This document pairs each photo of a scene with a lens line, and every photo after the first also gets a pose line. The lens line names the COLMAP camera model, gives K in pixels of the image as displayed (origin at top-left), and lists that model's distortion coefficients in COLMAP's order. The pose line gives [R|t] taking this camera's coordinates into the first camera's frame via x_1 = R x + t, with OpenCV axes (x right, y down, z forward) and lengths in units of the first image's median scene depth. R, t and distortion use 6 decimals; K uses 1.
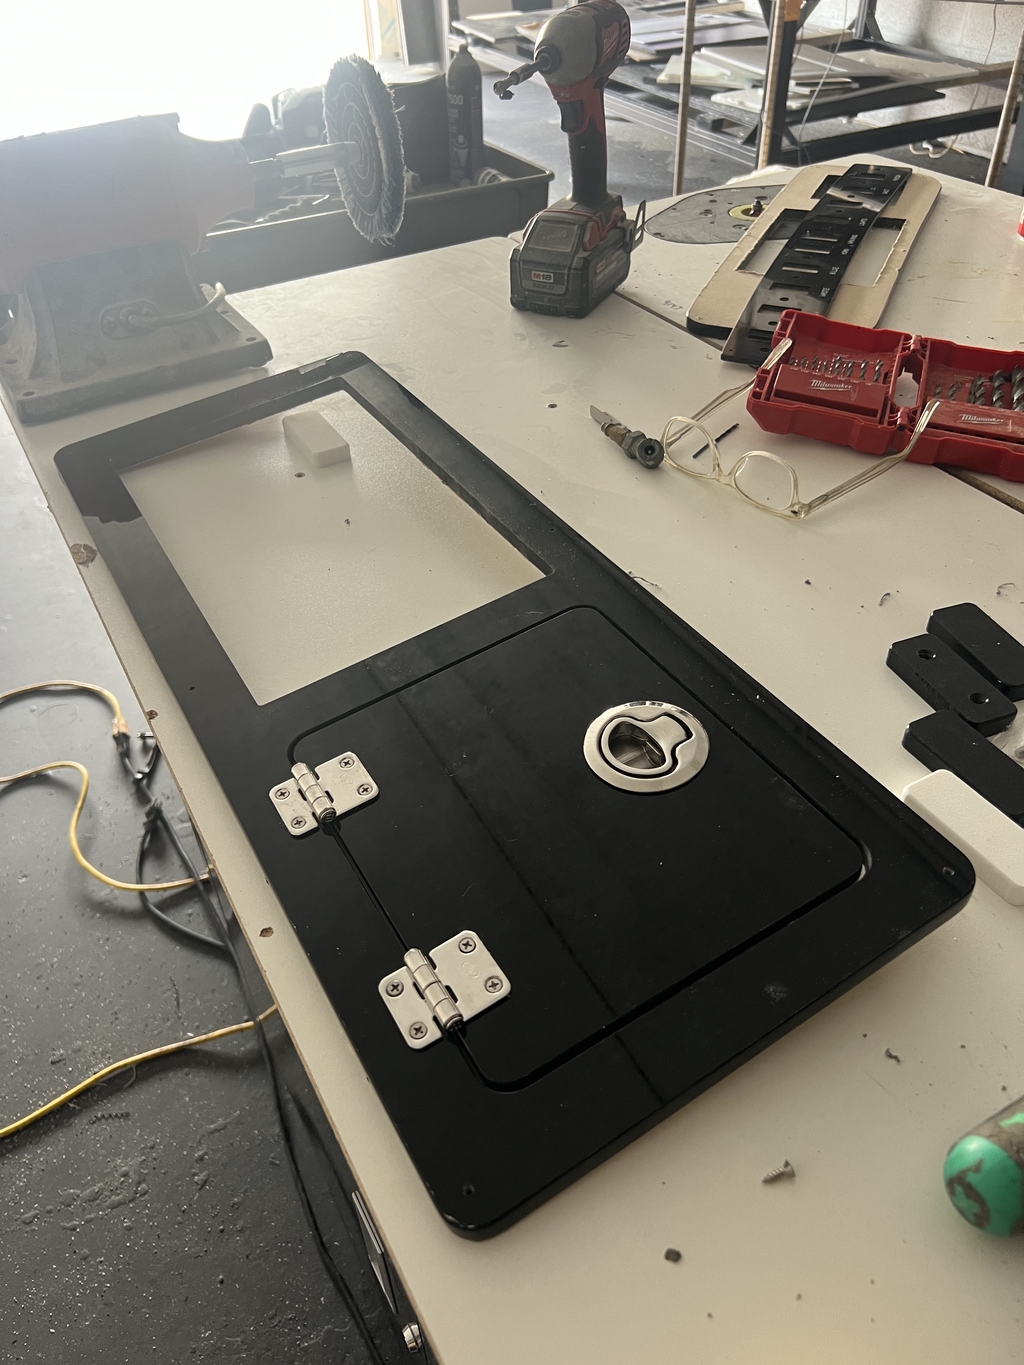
lens RADIAL K [[1043.5, 0, 506.2], [0, 1043.5, 692.8], [0, 0, 1]] dist [0.025065, -0.037888]
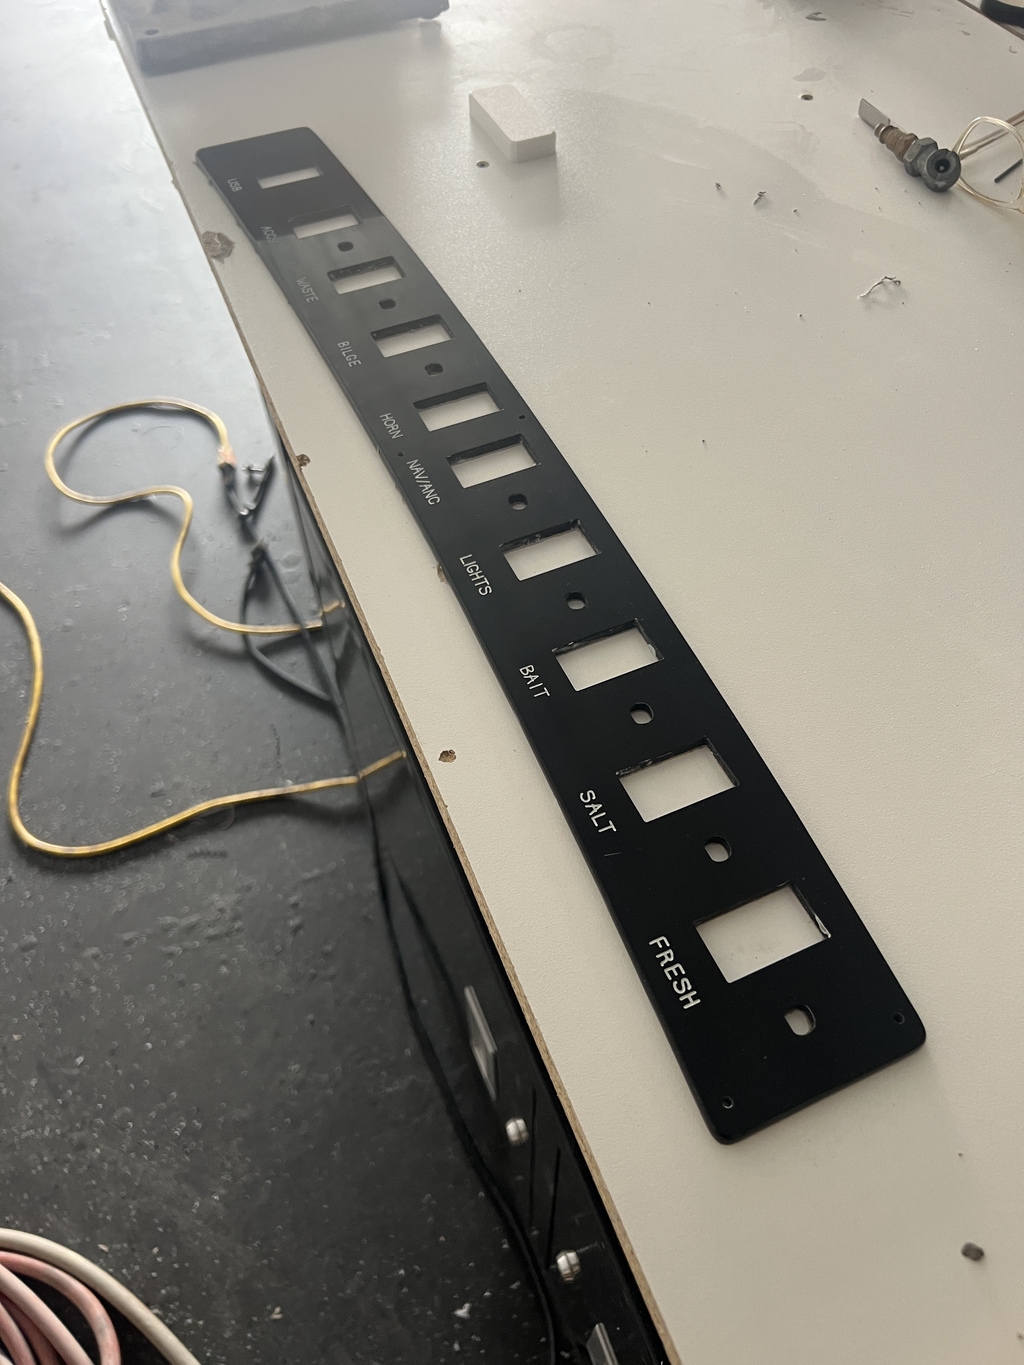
lens RADIAL K [[1043.5, 0, 514.9], [0, 1043.5, 677.0], [0, 0, 1]] dist [0.025065, -0.037888]
pose [[0.992438, 0.108893, -0.056644, -0.044555], [-0.094348, 0.971948, 0.215445, -0.002303], [0.078515, -0.208471, 0.974872, 0.076404]]
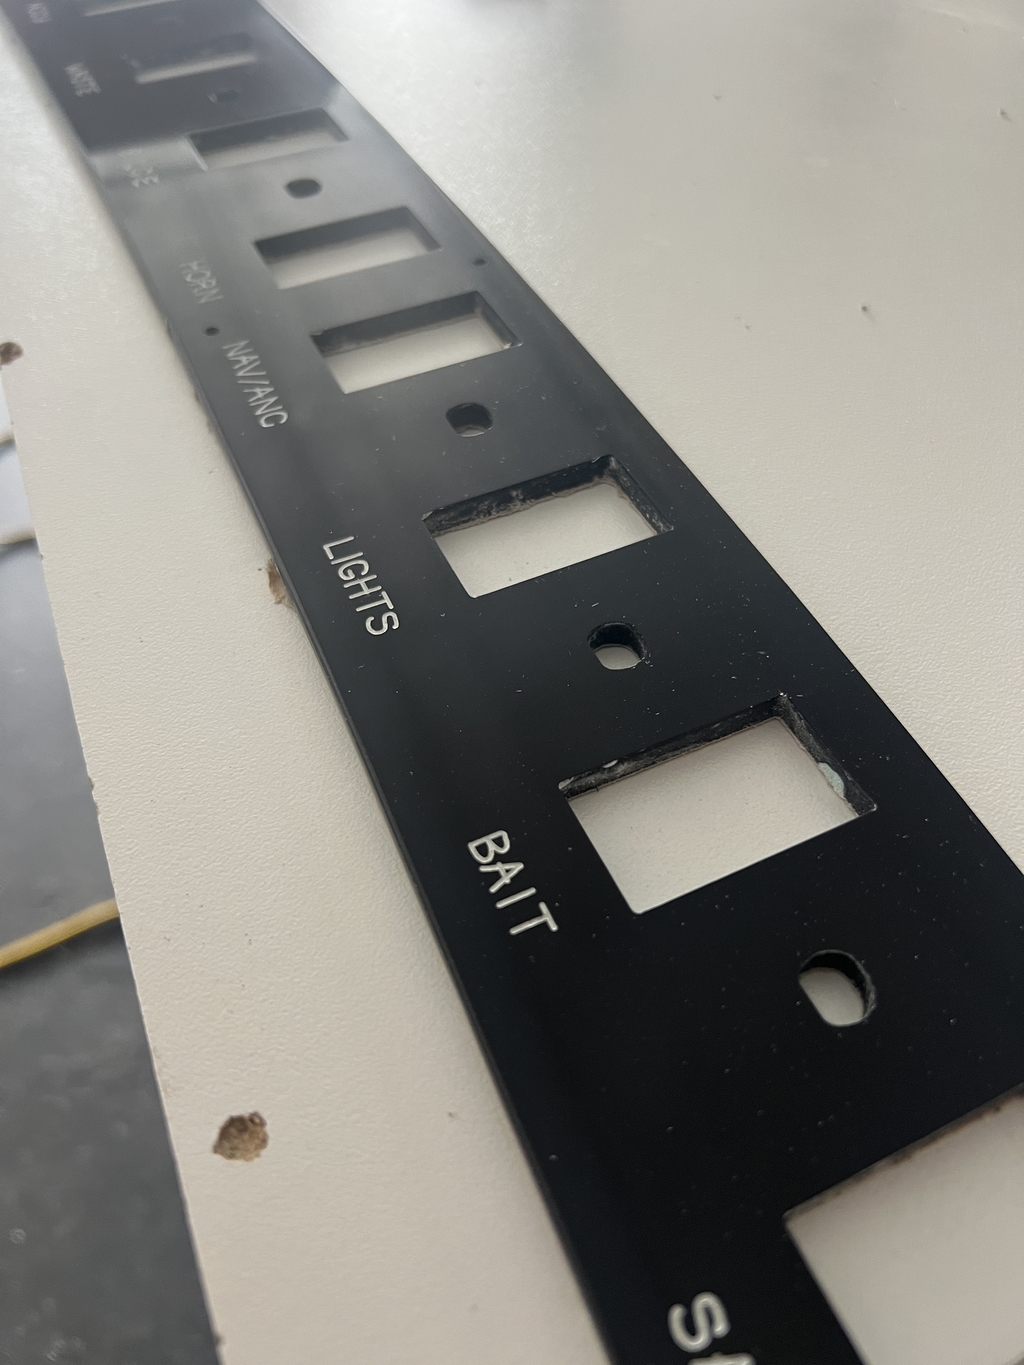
lens RADIAL K [[1043.5, 0, 513.7], [0, 1043.5, 680.5], [0, 0, 1]] dist [0.025065, -0.037888]
pose [[0.994459, 0.095405, -0.044150, -0.051872], [-0.086804, 0.982116, 0.167075, 0.022688], [0.059300, -0.162317, 0.984955, 0.246378]]
